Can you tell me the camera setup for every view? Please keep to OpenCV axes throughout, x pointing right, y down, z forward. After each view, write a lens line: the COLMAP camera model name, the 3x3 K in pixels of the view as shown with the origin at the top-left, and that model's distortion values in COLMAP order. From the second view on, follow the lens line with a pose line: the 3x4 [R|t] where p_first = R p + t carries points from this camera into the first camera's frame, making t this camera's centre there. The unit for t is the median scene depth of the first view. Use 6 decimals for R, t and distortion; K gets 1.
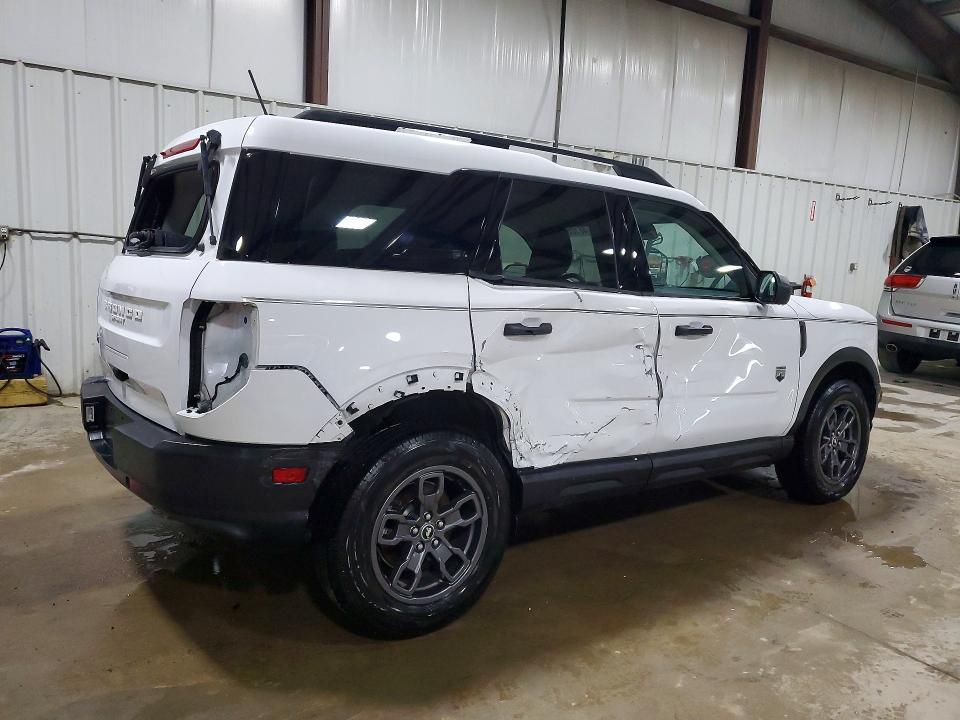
lens RADIAL K [[724.9, 0, 486.9], [0, 724.9, 355.1], [0, 0, 1]] dist [0.018532, -0.005862]
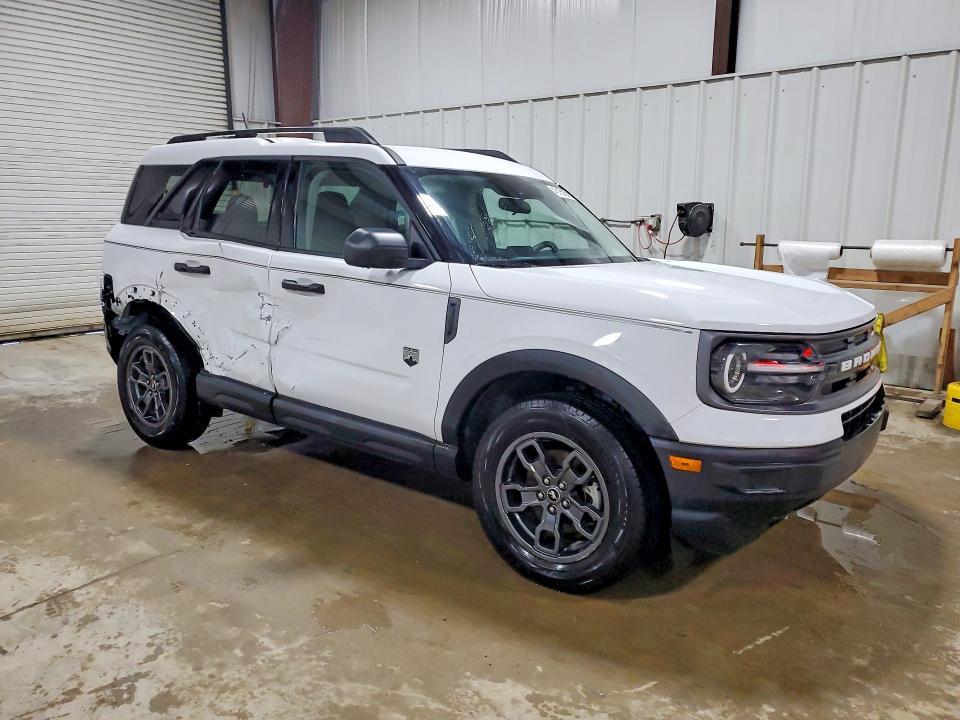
lens RADIAL K [[724.9, 0, 487.2], [0, 724.9, 363.1], [0, 0, 1]] dist [0.018532, -0.005862]
pose [[0.307769, 0.148936, -0.939732, 1.515550], [-0.141106, 0.983895, 0.109722, -0.086849], [0.940939, 0.098833, 0.323828, 1.042142]]
